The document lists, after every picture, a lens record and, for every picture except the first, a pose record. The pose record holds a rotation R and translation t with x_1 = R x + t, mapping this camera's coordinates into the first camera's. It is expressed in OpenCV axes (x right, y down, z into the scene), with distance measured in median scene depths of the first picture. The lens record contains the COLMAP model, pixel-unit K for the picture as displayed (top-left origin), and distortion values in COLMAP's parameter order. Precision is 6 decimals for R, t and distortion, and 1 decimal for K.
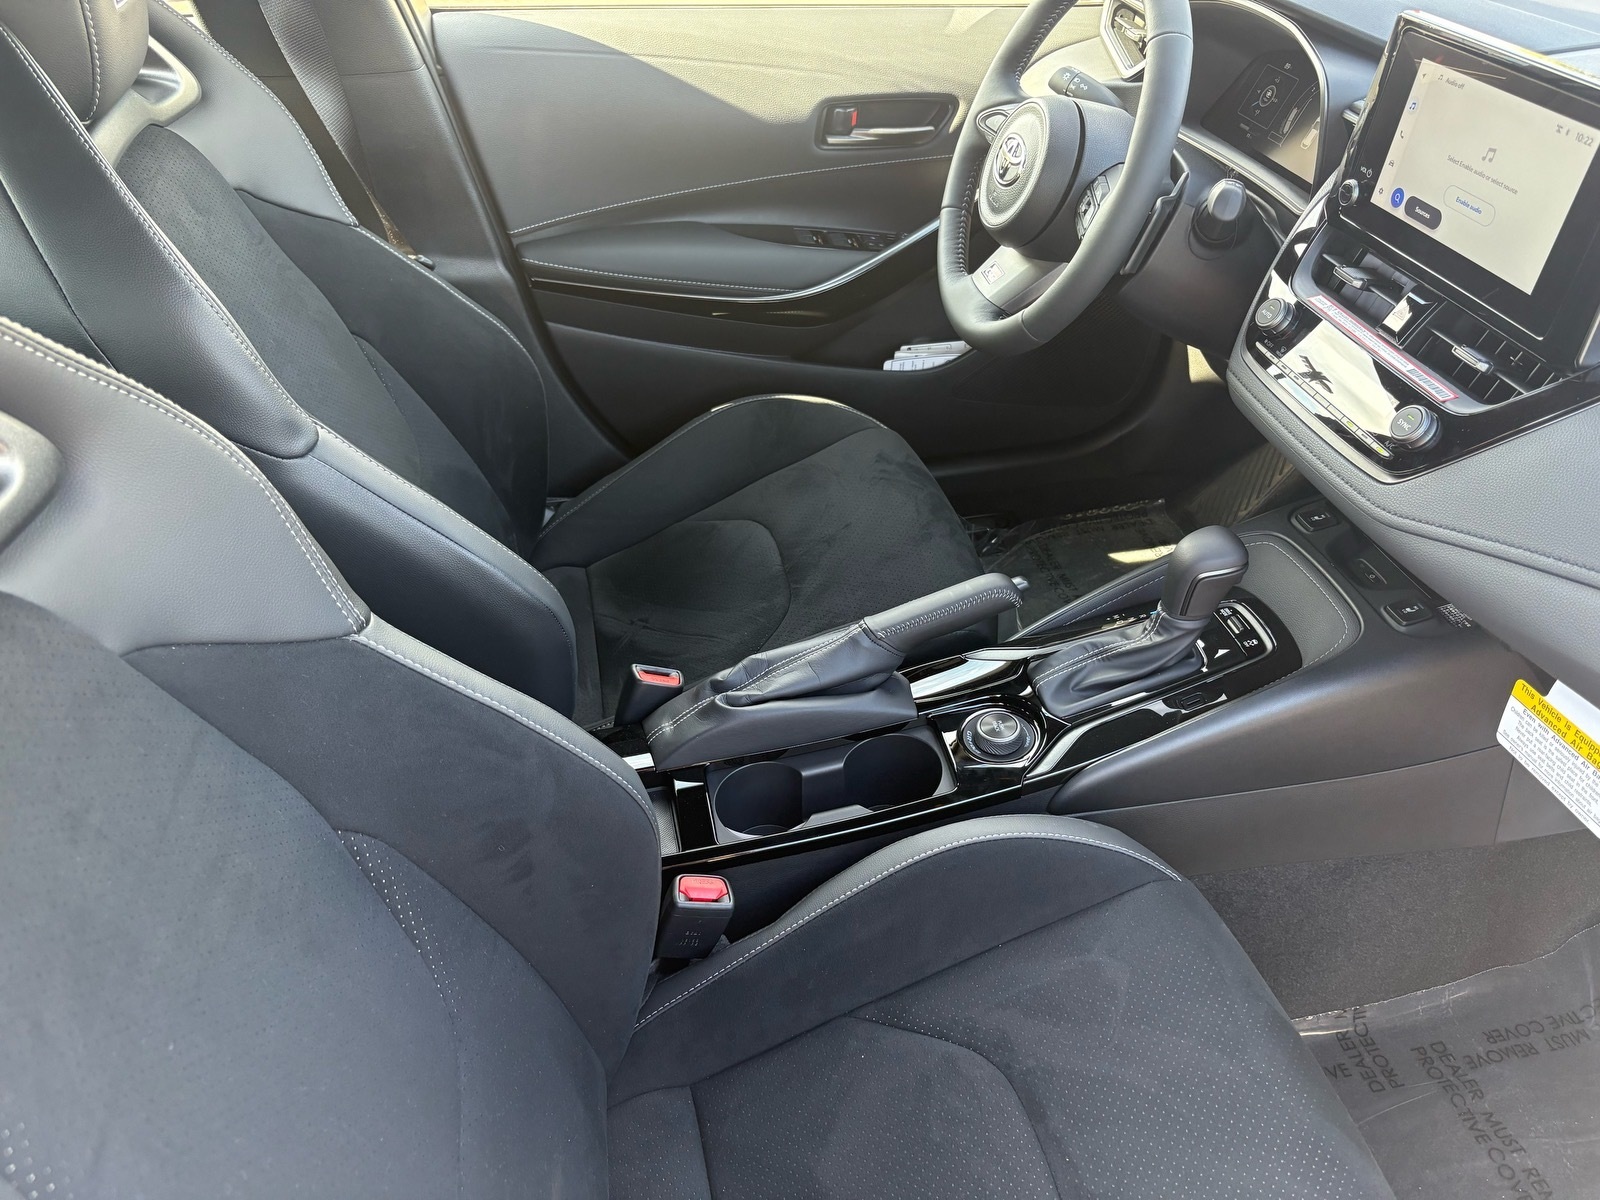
lens RADIAL K [[1226.3, 0, 800.2], [0, 1226.3, 607.8], [0, 0, 1]] dist [0.043654, -0.060271]
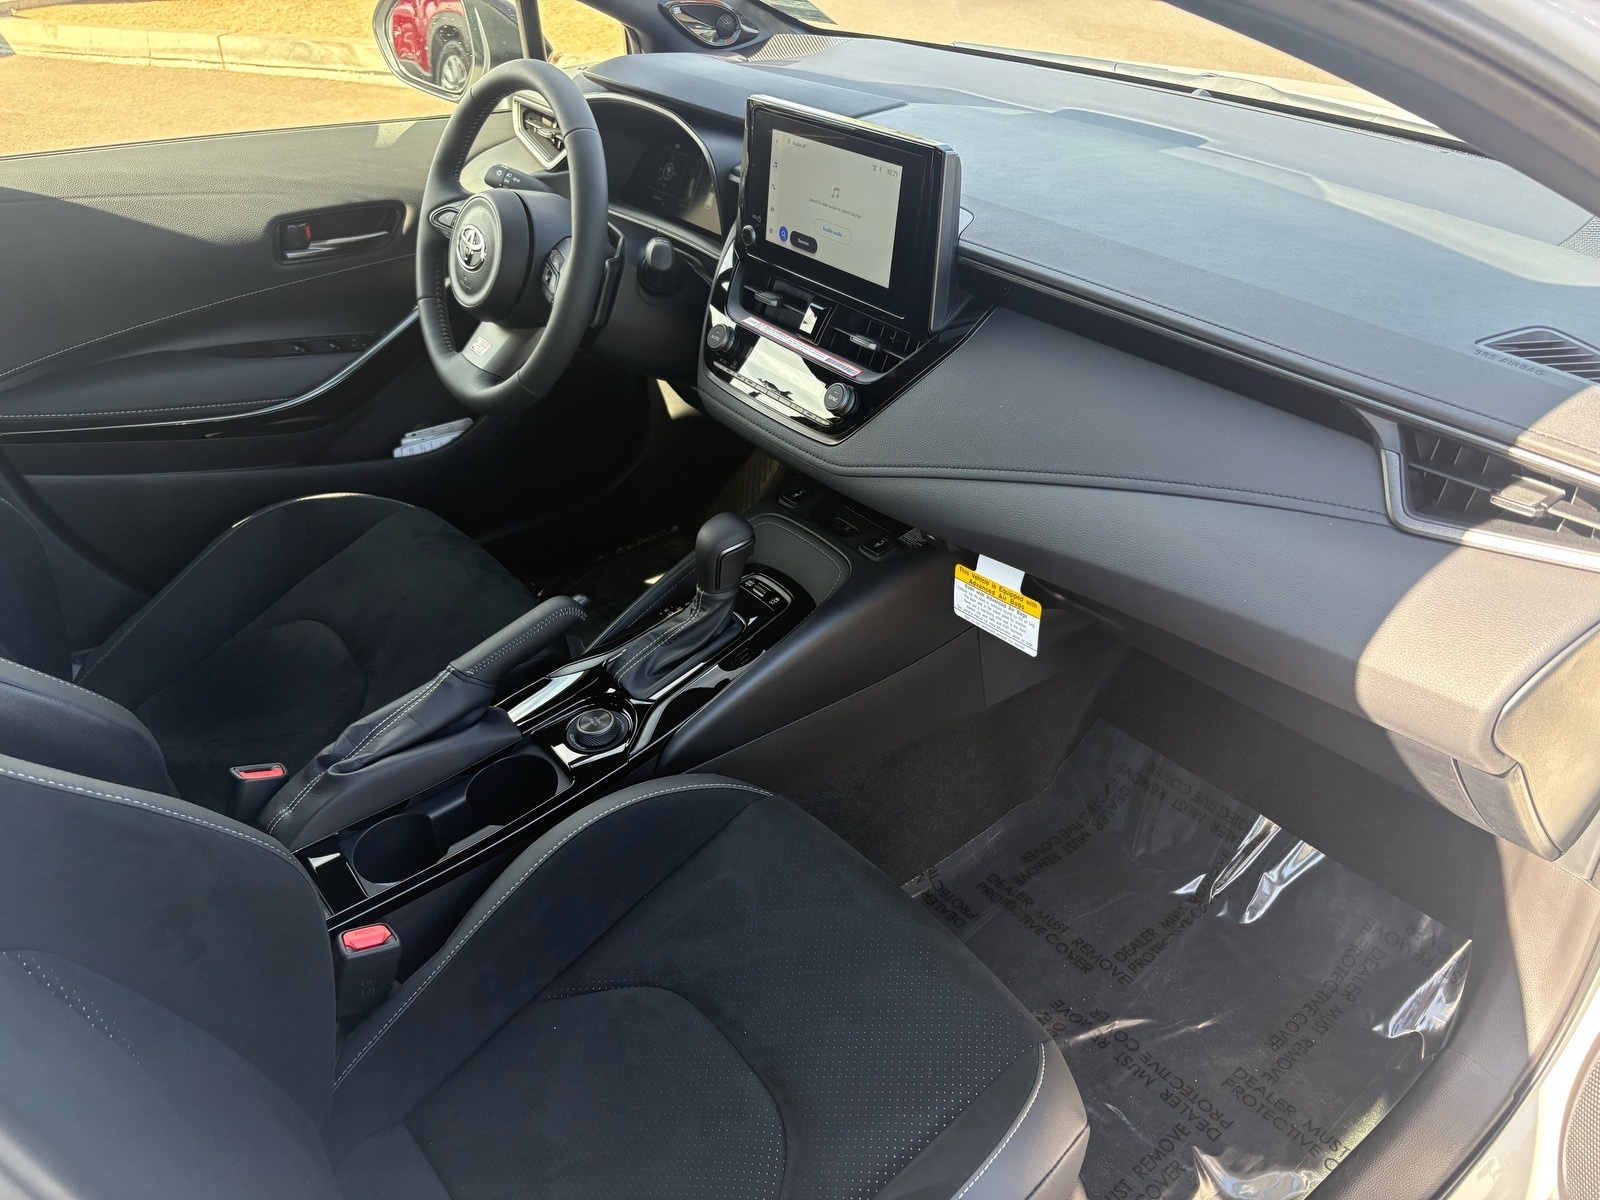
lens RADIAL K [[1226.3, 0, 811.4], [0, 1226.3, 601.8], [0, 0, 1]] dist [0.043654, -0.060271]
pose [[0.896085, -0.237900, 0.374746, -0.056988], [0.264688, 0.964108, -0.020871, 0.063453], [-0.356331, 0.117893, 0.926892, -0.138699]]
